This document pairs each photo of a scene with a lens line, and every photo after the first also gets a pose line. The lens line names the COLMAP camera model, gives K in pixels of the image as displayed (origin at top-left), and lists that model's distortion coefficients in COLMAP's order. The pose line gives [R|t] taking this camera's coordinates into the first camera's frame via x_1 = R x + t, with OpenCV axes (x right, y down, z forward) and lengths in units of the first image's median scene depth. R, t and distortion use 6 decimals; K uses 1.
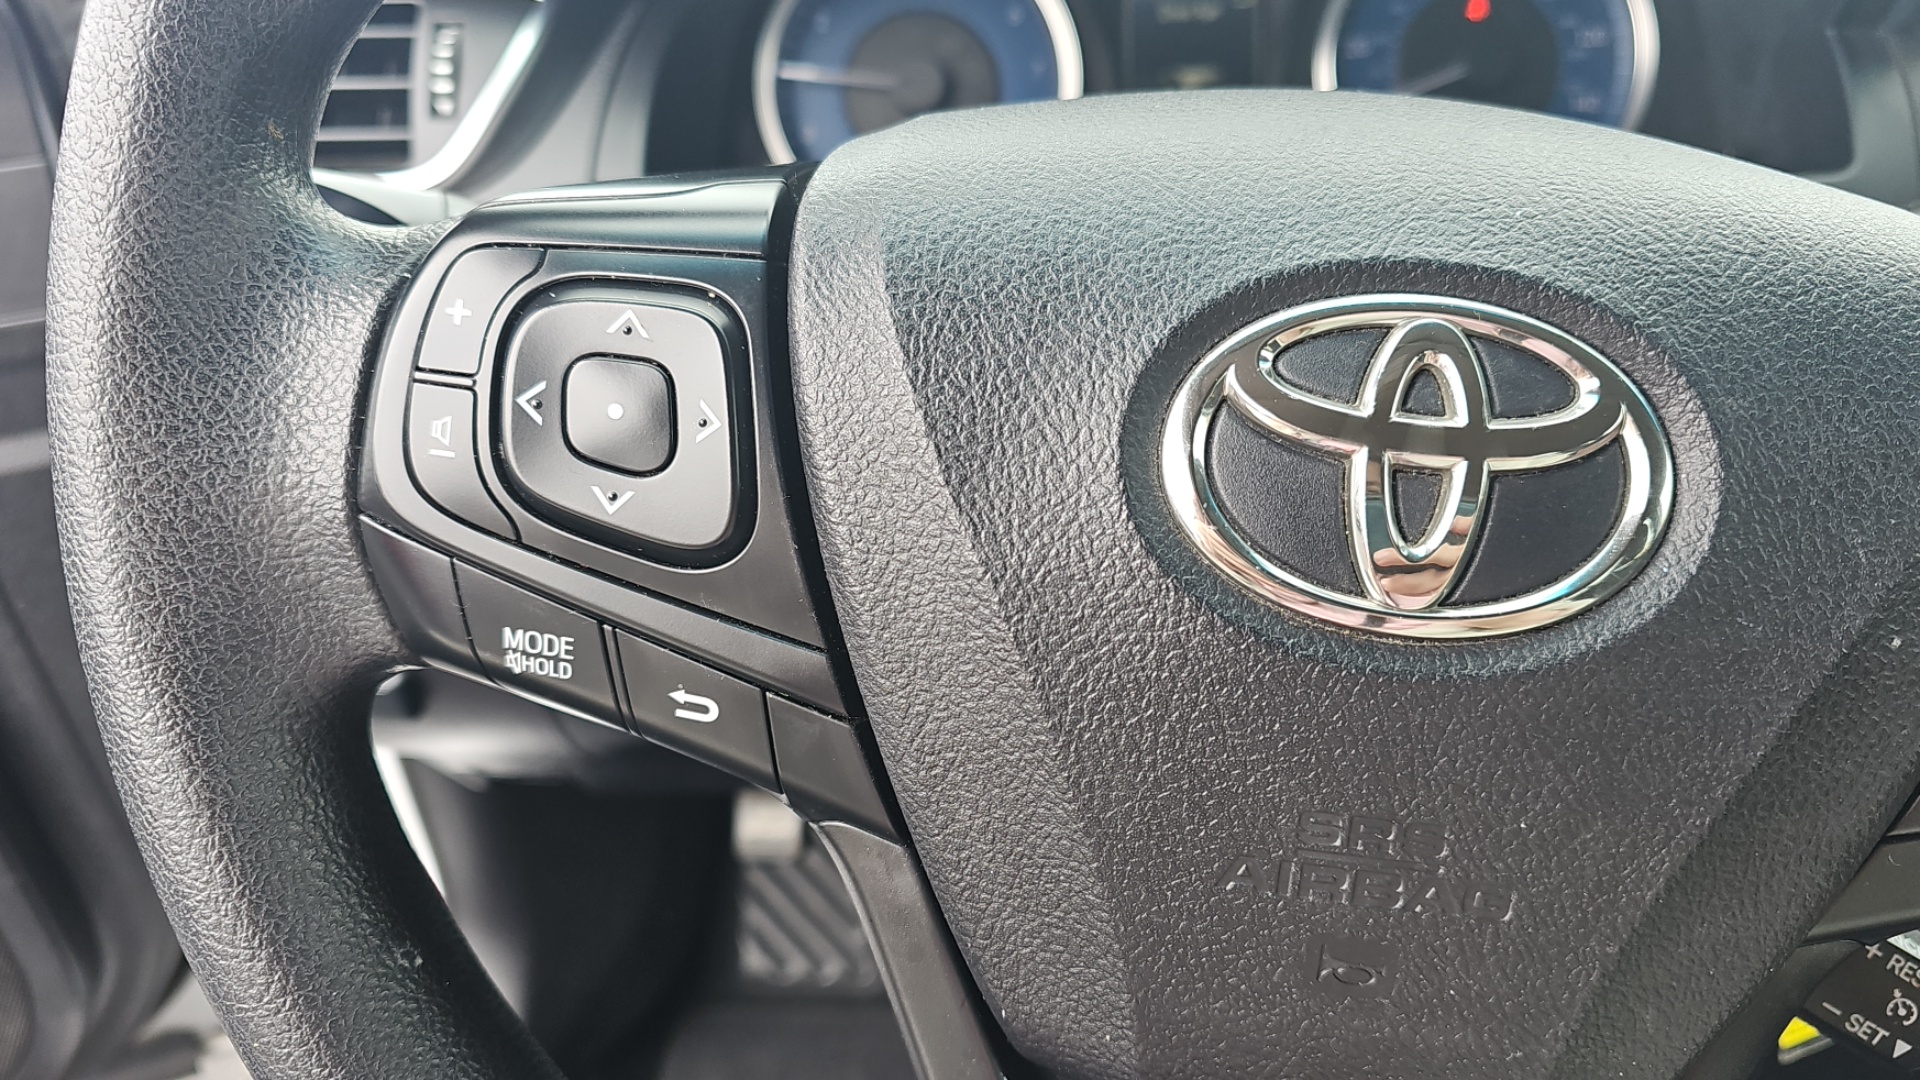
lens RADIAL K [[1405.2, 0, 947.4], [0, 1405.2, 556.3], [0, 0, 1]] dist [0.037210, -0.047700]
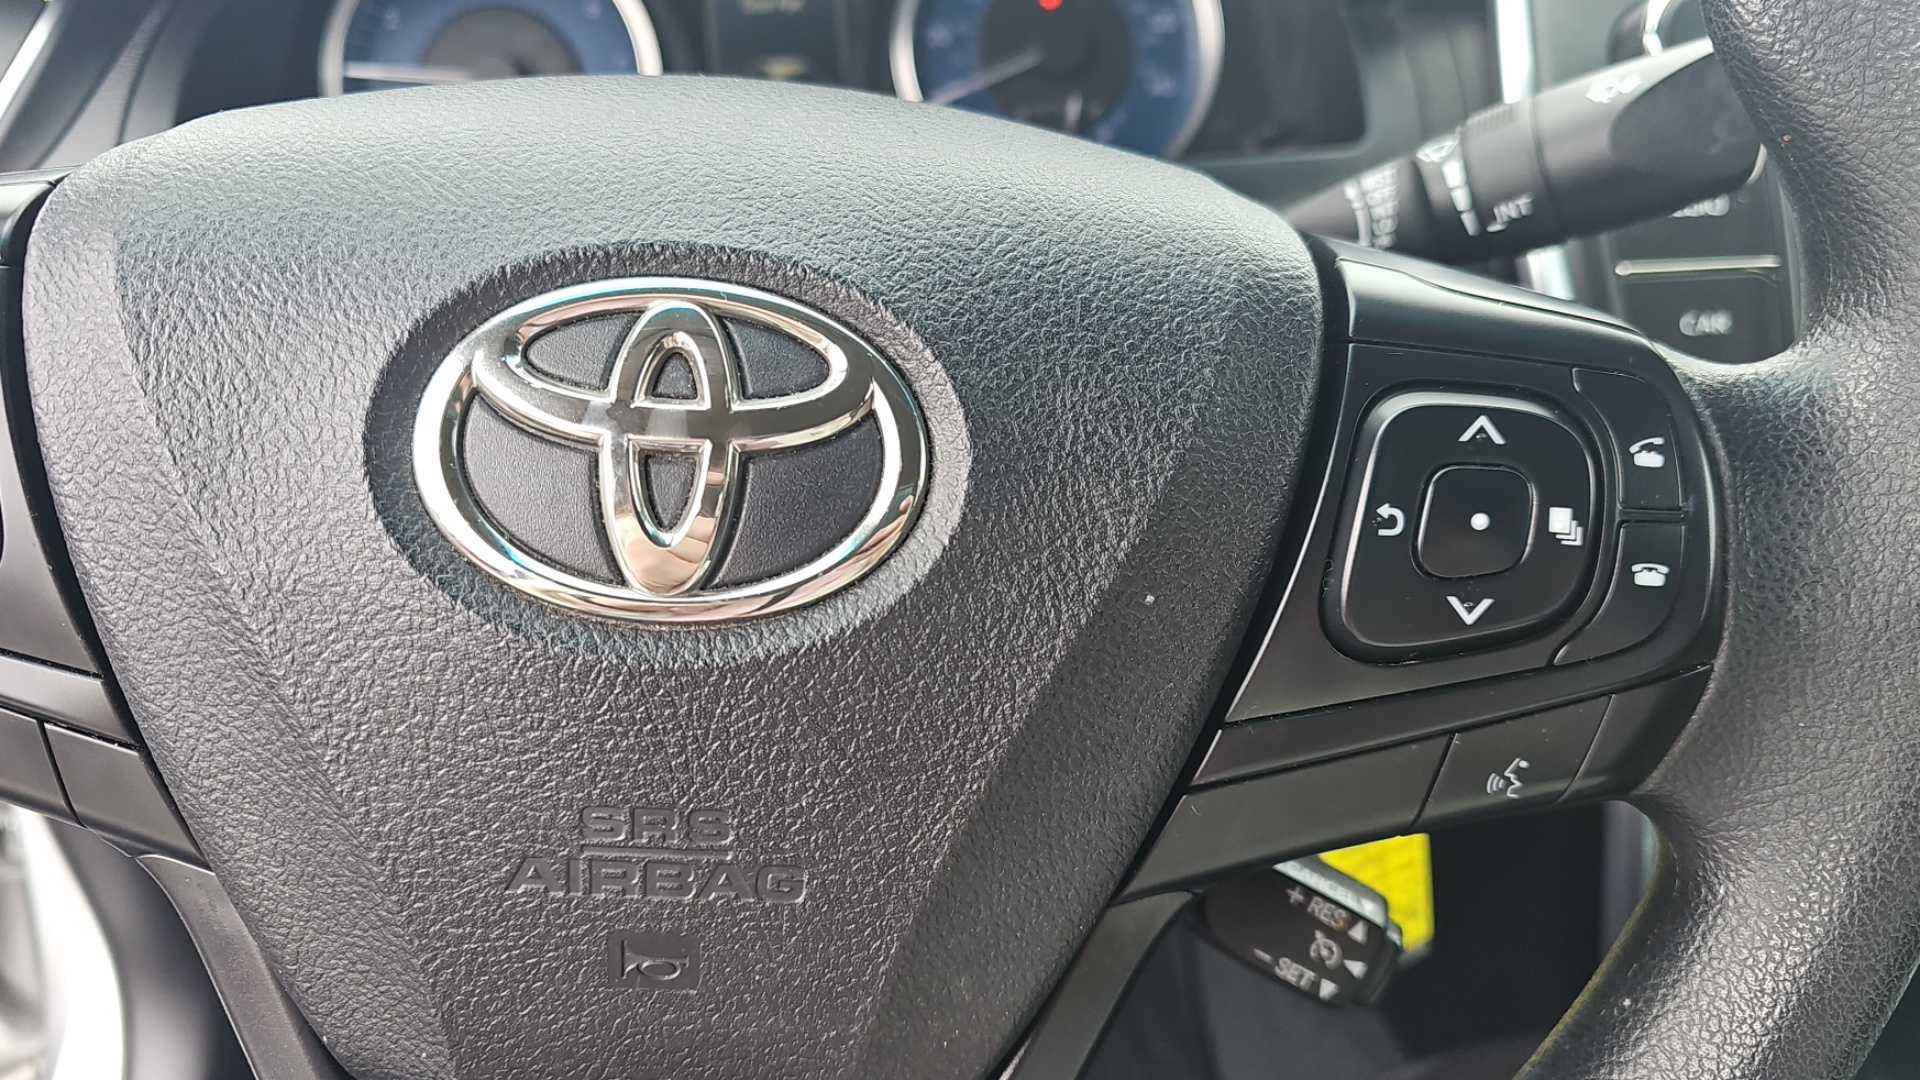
lens RADIAL K [[1405.2, 0, 945.6], [0, 1405.2, 546.0], [0, 0, 1]] dist [0.037210, -0.047700]
pose [[0.993214, -0.056174, 0.101837, 0.403319], [0.056751, 0.998384, -0.002777, 0.016228], [-0.101517, 0.008538, 0.994797, -0.001913]]
